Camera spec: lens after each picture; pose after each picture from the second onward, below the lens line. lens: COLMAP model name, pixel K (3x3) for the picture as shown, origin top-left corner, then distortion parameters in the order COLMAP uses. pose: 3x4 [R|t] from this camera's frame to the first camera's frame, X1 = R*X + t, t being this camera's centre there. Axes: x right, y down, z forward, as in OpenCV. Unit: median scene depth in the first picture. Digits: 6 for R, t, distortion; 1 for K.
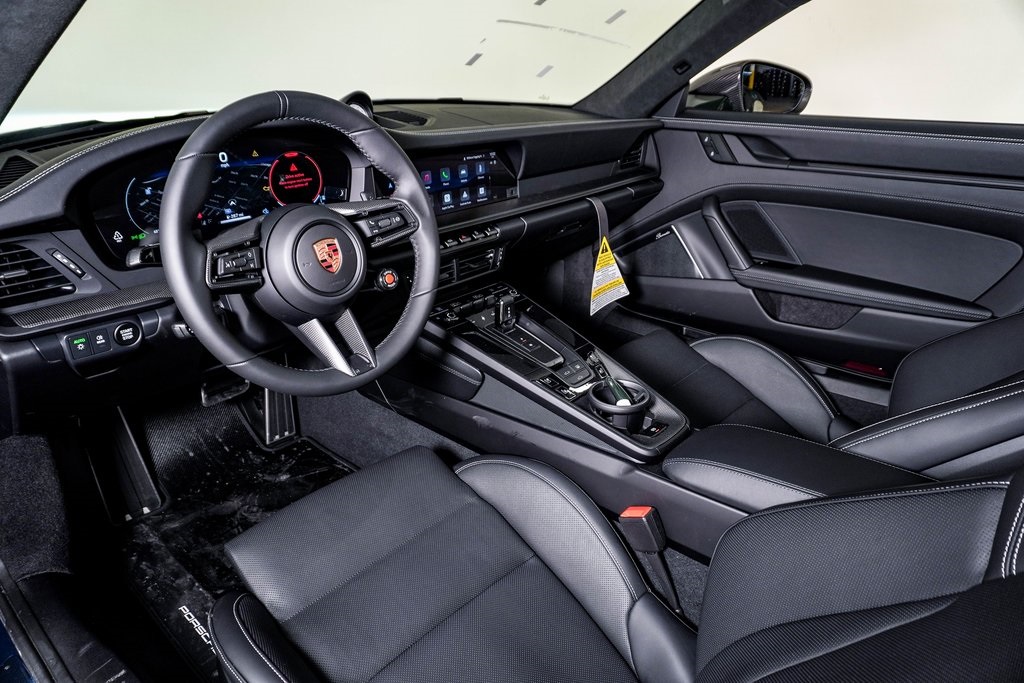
lens RADIAL K [[677.5, 0, 512.0], [0, 677.5, 341.5], [0, 0, 1]] dist [-0.071321, 0.058559]
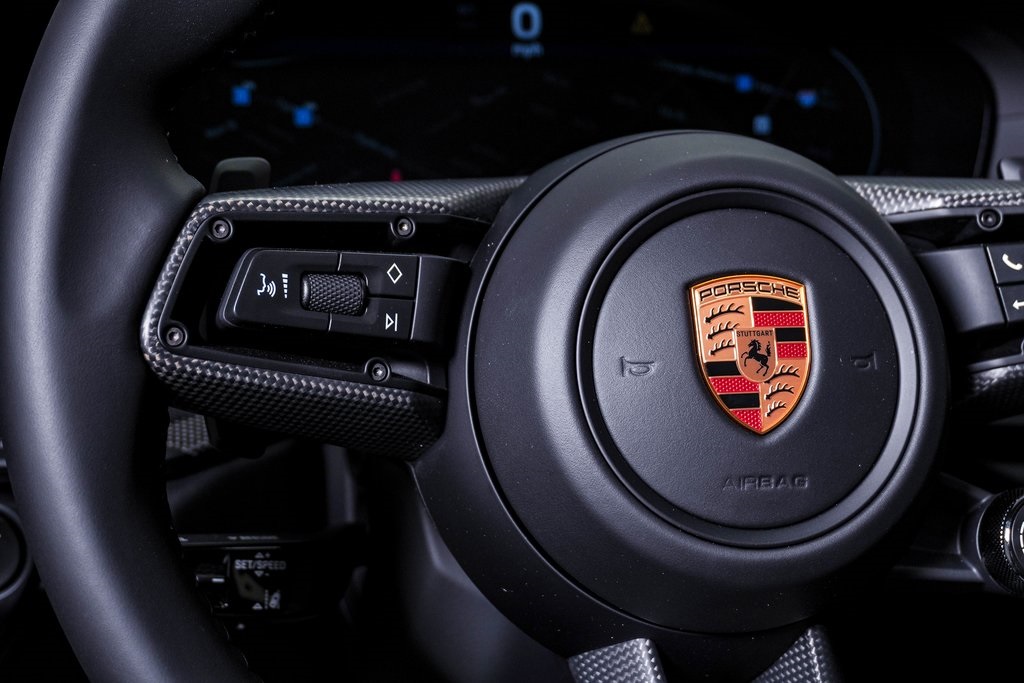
lens RADIAL K [[1505.1, 0, 511.1], [0, 1505.1, 405.7], [0, 0, 1]] dist [0.169553, -0.011245]
pose [[0.830091, 0.128738, -0.542564, -0.066347], [-0.255191, 0.952821, -0.164344, -0.012576], [0.495810, 0.274878, 0.823781, 0.501174]]
